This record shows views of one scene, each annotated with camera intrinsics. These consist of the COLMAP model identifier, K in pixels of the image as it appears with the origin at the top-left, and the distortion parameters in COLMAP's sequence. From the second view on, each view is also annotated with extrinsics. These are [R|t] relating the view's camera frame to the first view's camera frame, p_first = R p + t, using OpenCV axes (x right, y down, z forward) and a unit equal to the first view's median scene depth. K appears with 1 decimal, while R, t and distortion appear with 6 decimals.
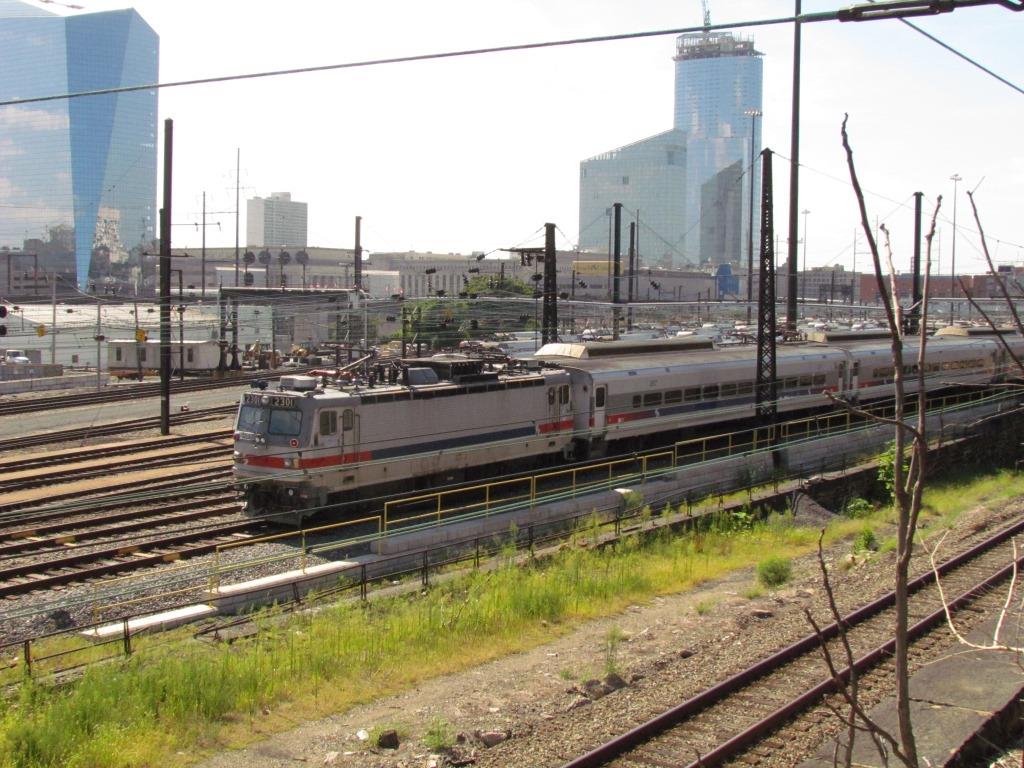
lens RADIAL K [[1447.2, 0, 512.3], [0, 1447.2, 383.9], [0, 0, 1]] dist [-0.091982, 0.000000]
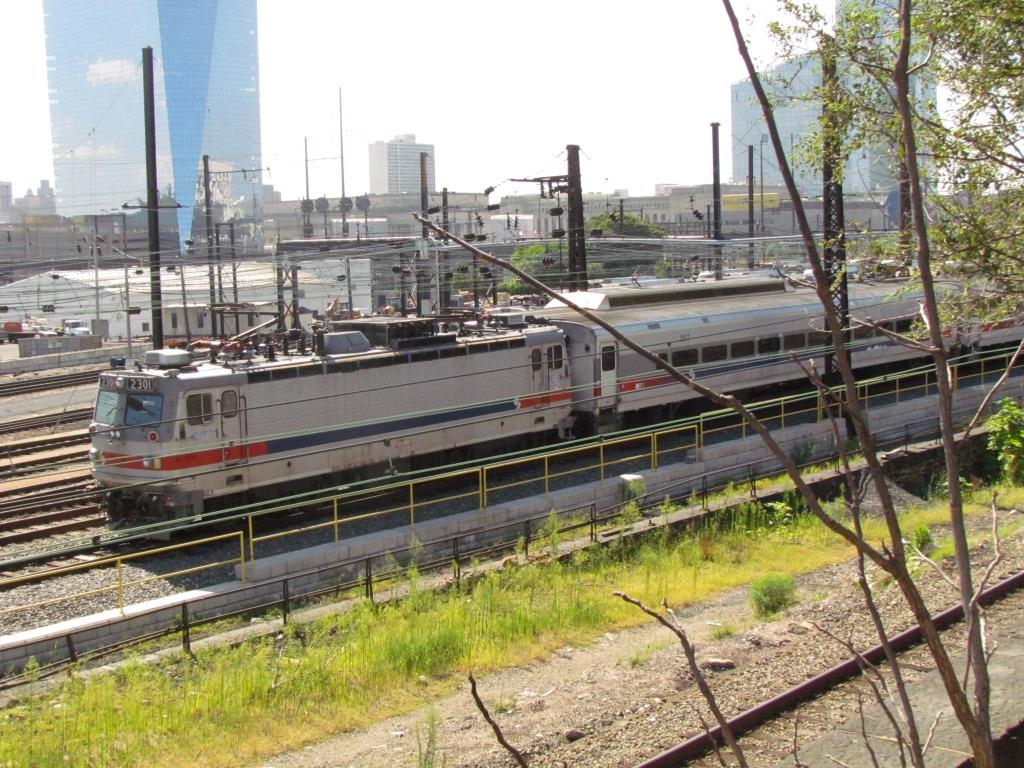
lens RADIAL K [[1559.9, 0, 512.0], [0, 1559.9, 382.2], [0, 0, 1]] dist [-0.095955, 0.000000]
pose [[0.993071, -0.033317, -0.112692, 0.108636], [0.036655, 0.998945, 0.027681, -0.003605], [0.111651, -0.031619, 0.993244, 0.151702]]
